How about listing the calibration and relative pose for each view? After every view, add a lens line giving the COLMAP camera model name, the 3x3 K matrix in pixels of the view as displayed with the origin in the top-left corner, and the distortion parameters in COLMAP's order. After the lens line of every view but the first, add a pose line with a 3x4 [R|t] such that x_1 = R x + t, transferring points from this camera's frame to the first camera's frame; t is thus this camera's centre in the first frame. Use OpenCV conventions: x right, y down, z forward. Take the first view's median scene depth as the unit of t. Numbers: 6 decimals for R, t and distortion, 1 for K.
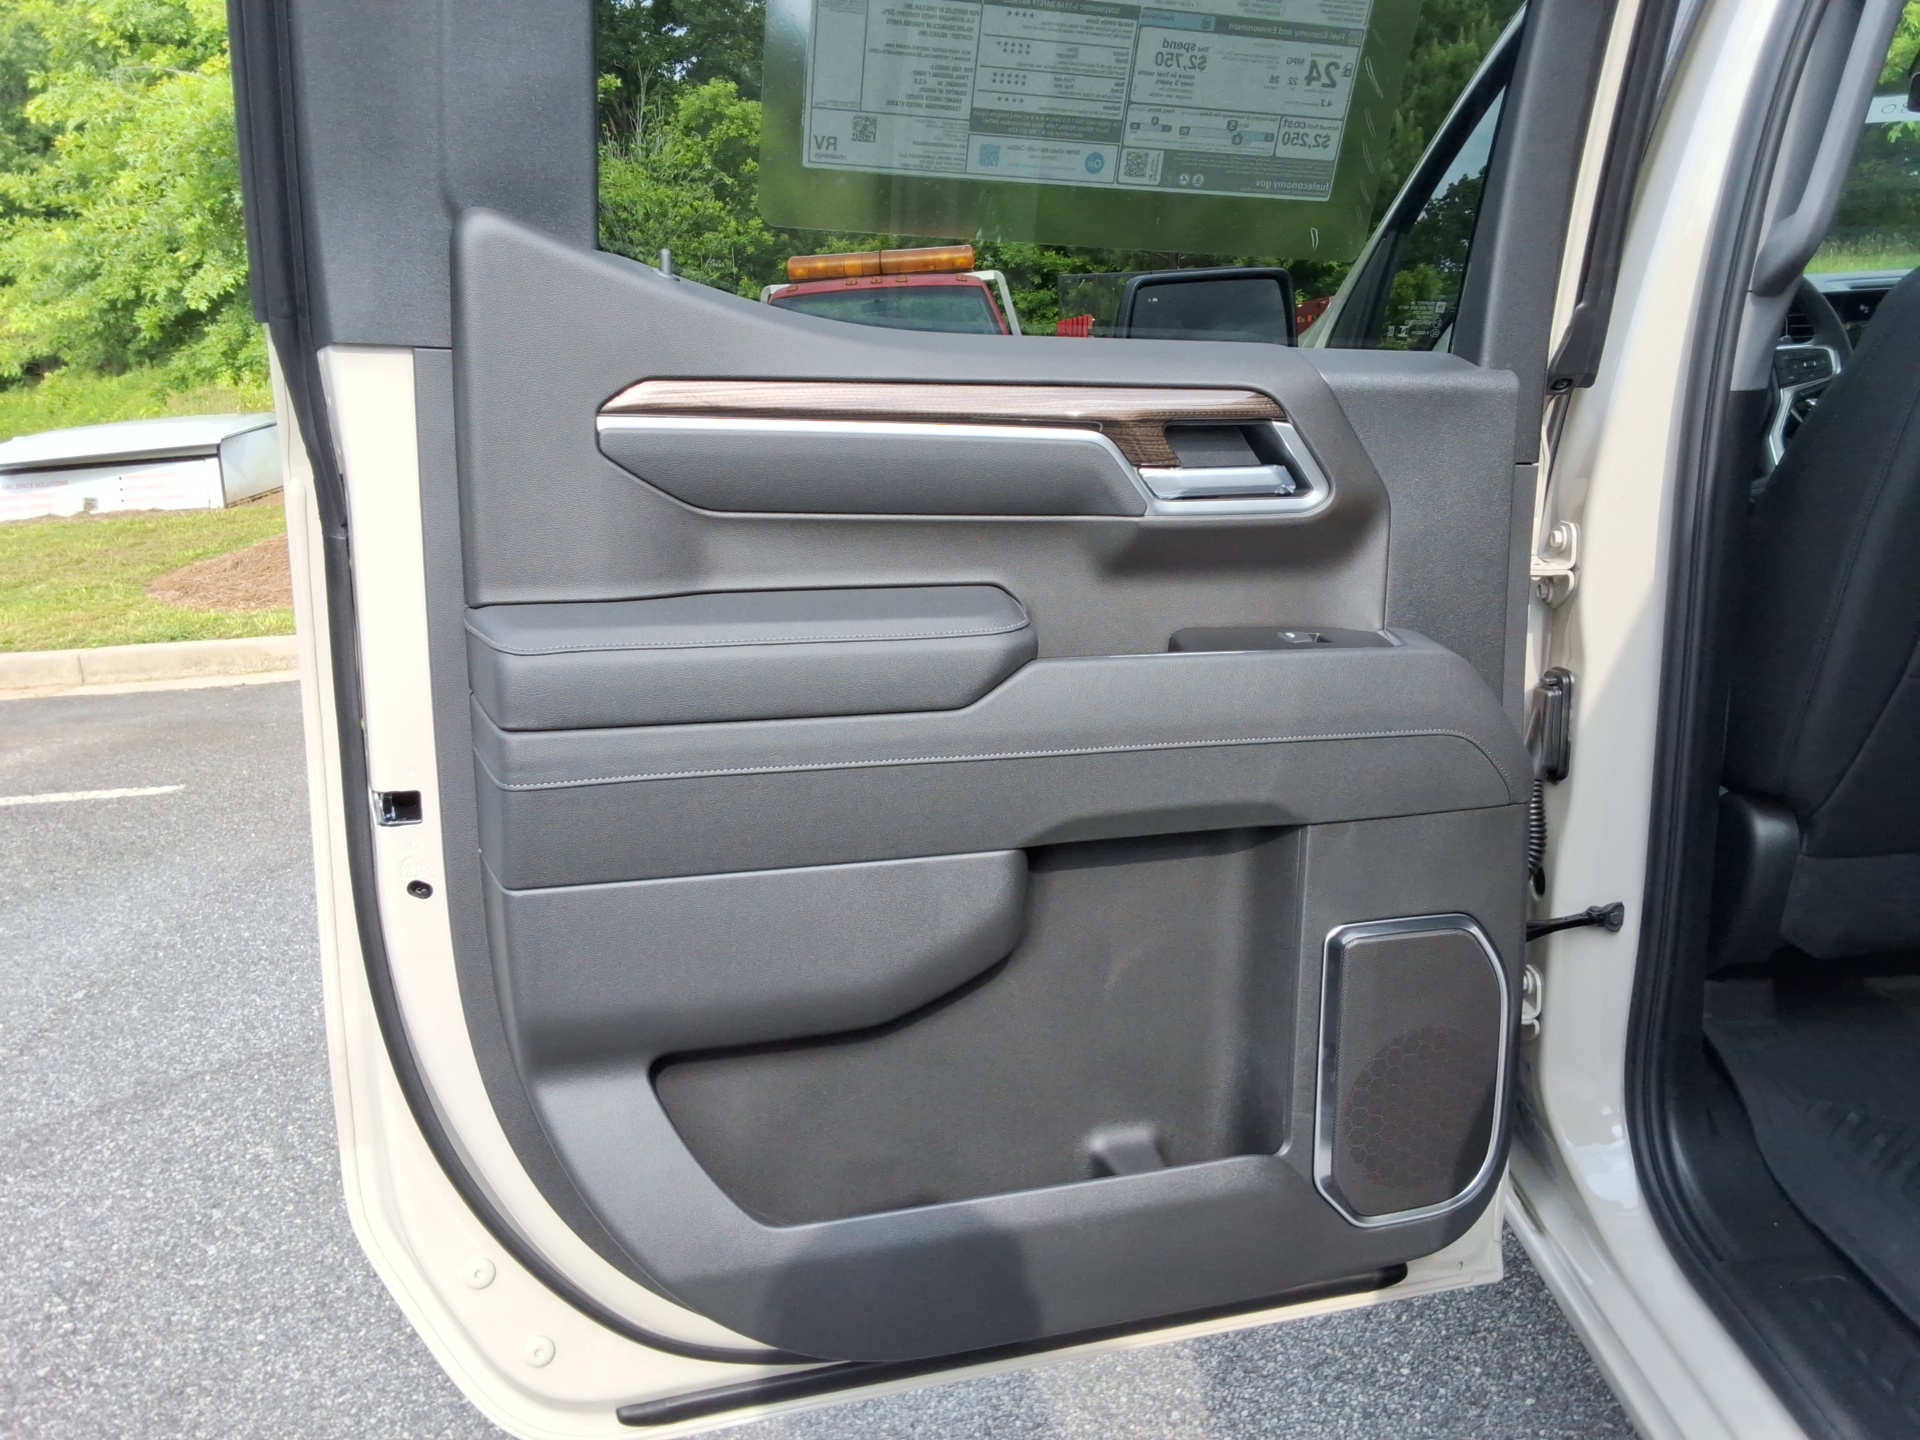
lens RADIAL K [[1542.4, 0, 975.1], [0, 1542.4, 715.8], [0, 0, 1]] dist [0.081647, -0.117305]
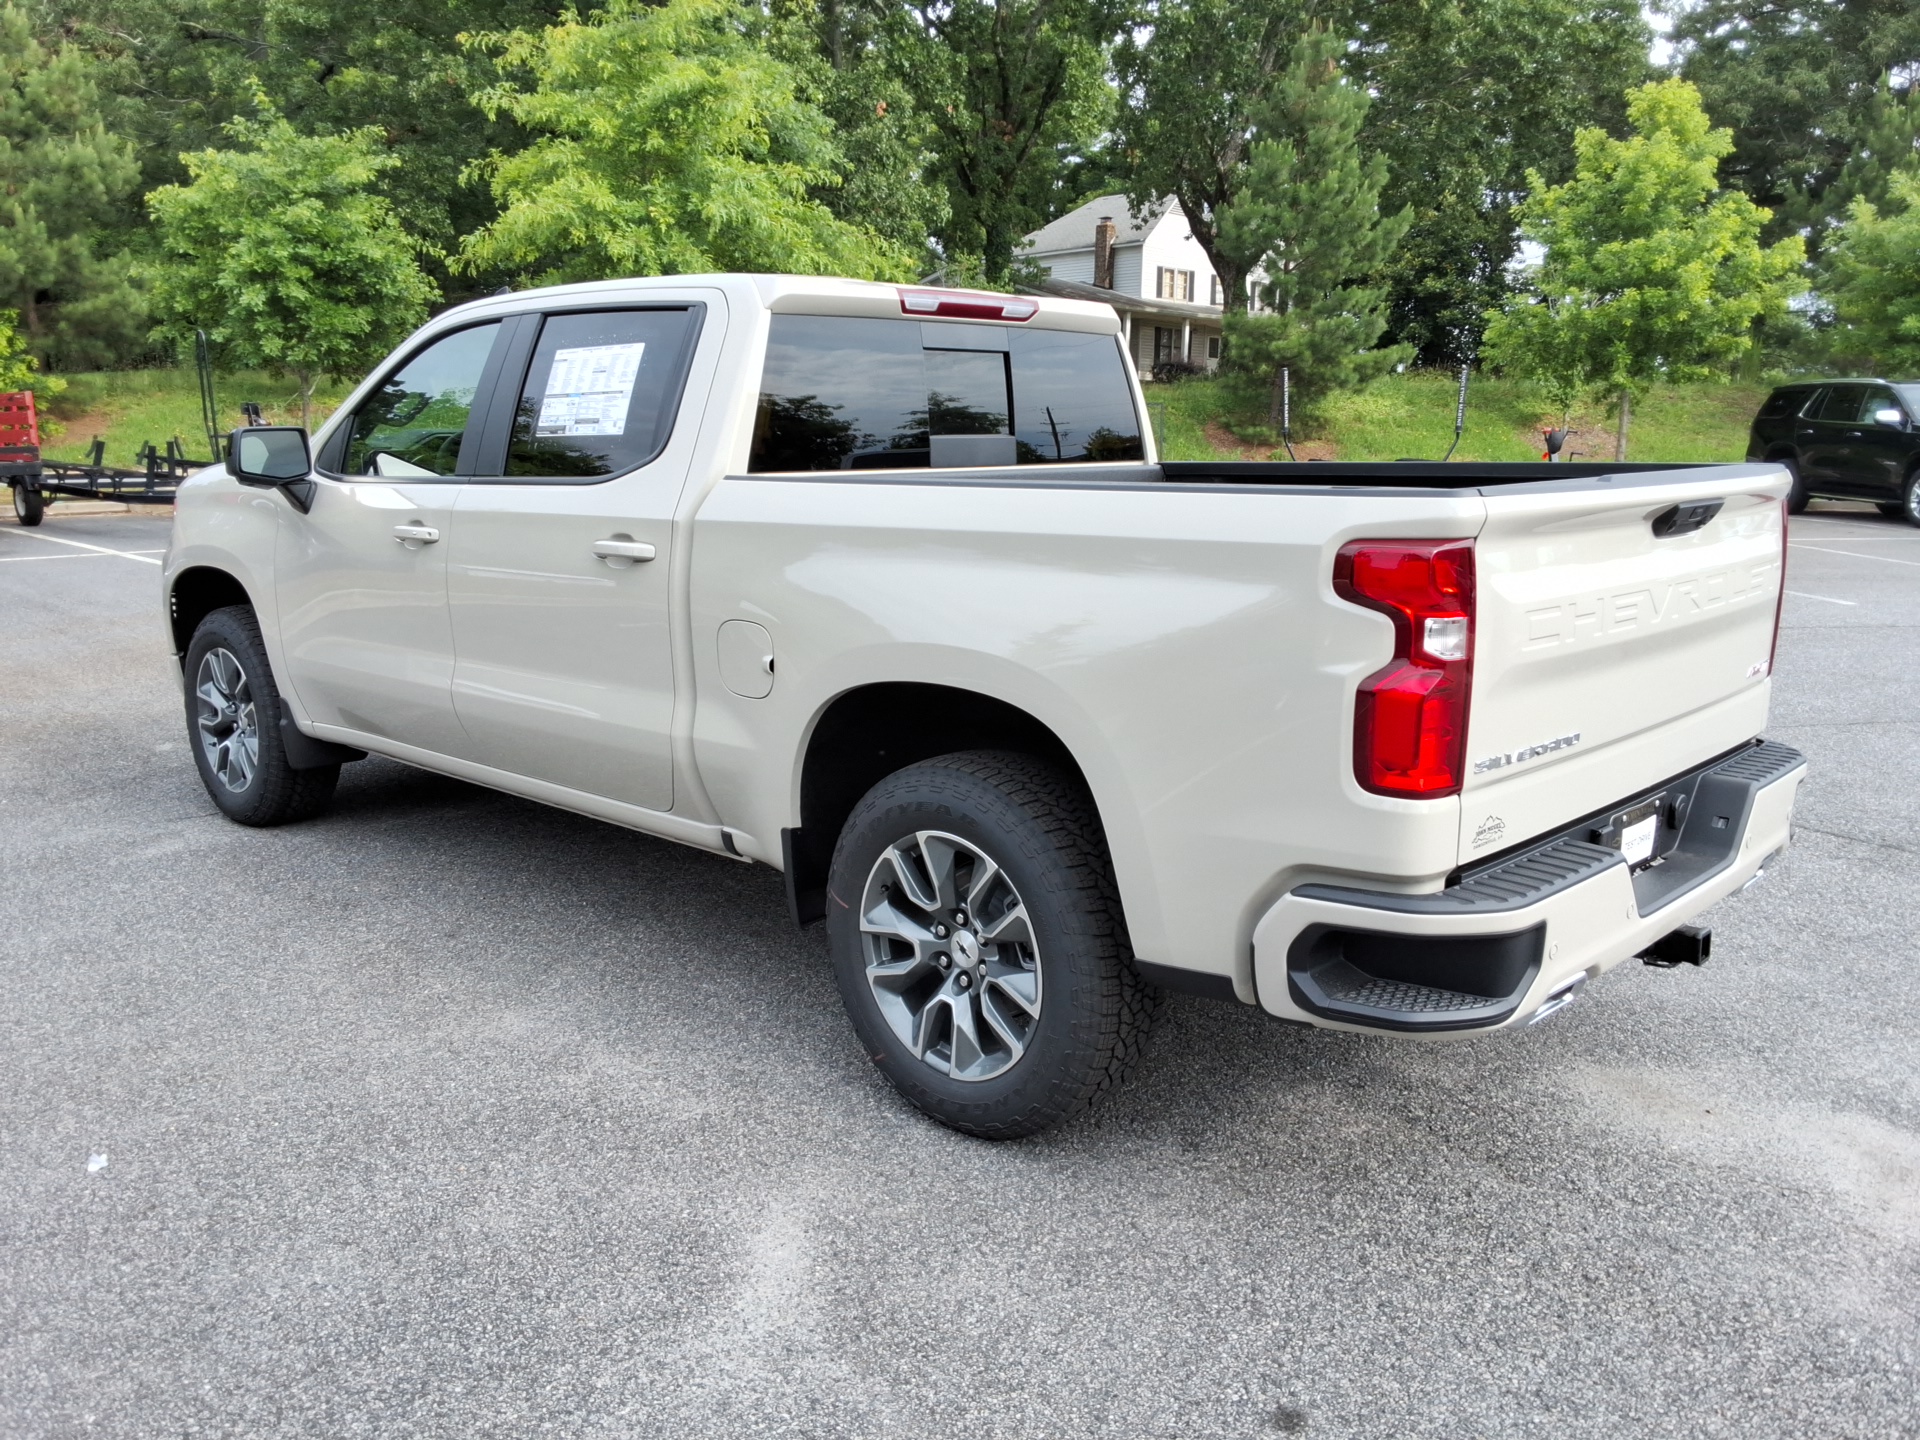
lens RADIAL K [[1542.4, 0, 978.6], [0, 1542.4, 702.6], [0, 0, 1]] dist [0.081647, -0.117305]
pose [[0.681987, -0.083351, 0.726599, -0.131756], [0.131662, 0.991246, -0.009868, 0.041871], [-0.719415, 0.102395, 0.686991, -0.197650]]
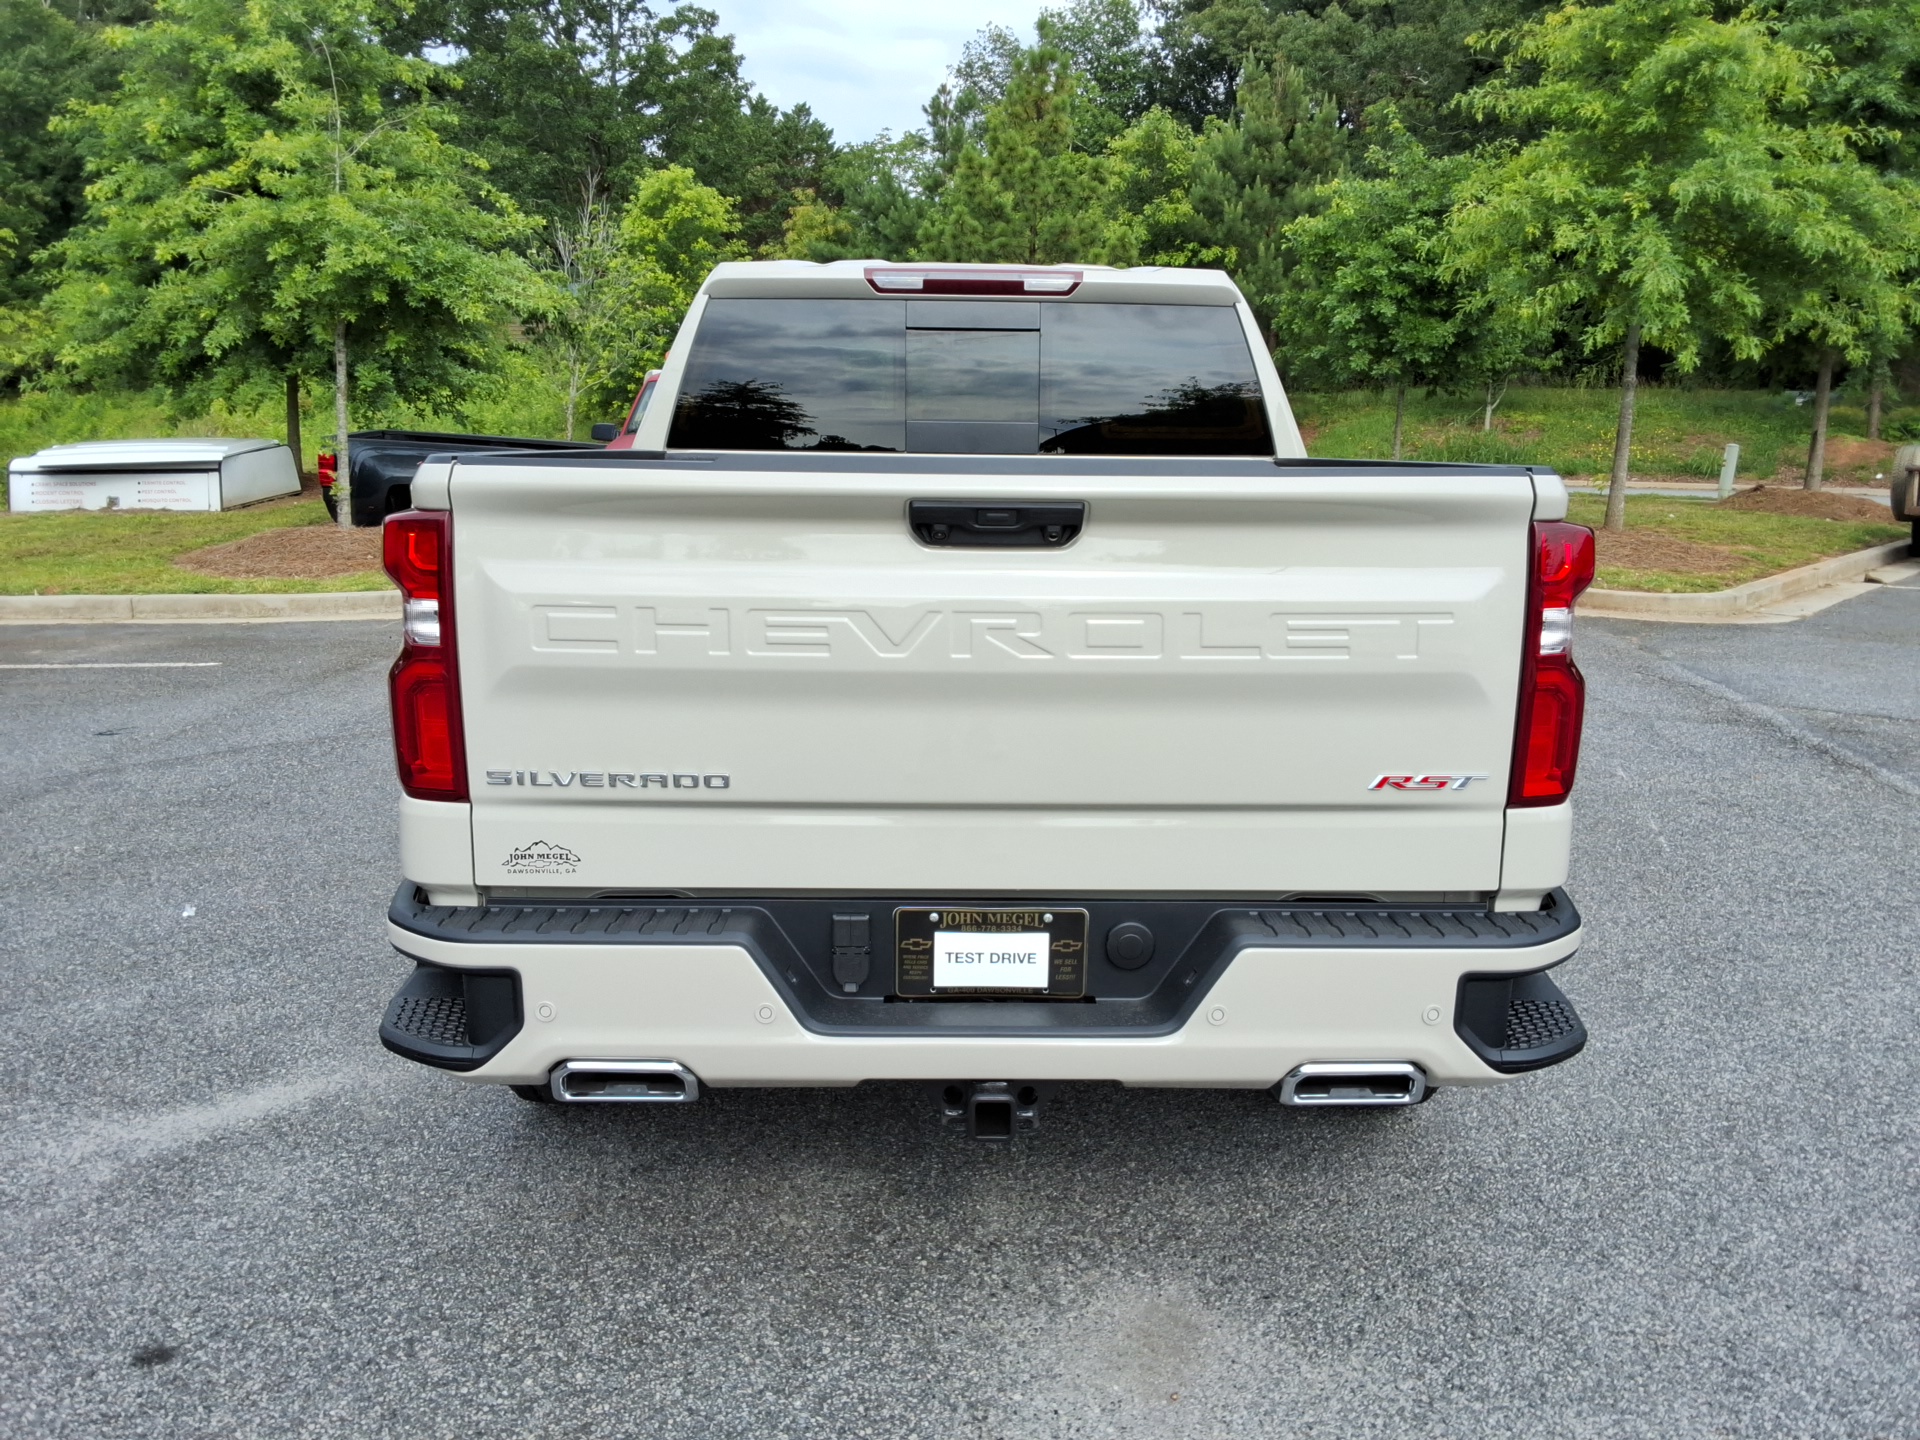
lens RADIAL K [[1542.4, 0, 984.8], [0, 1542.4, 720.1], [0, 0, 1]] dist [0.081647, -0.117305]
pose [[0.997753, 0.056018, 0.036765, 0.099264], [-0.054492, 0.997661, -0.041267, 0.053869], [-0.038991, 0.039171, 0.998472, -0.279473]]
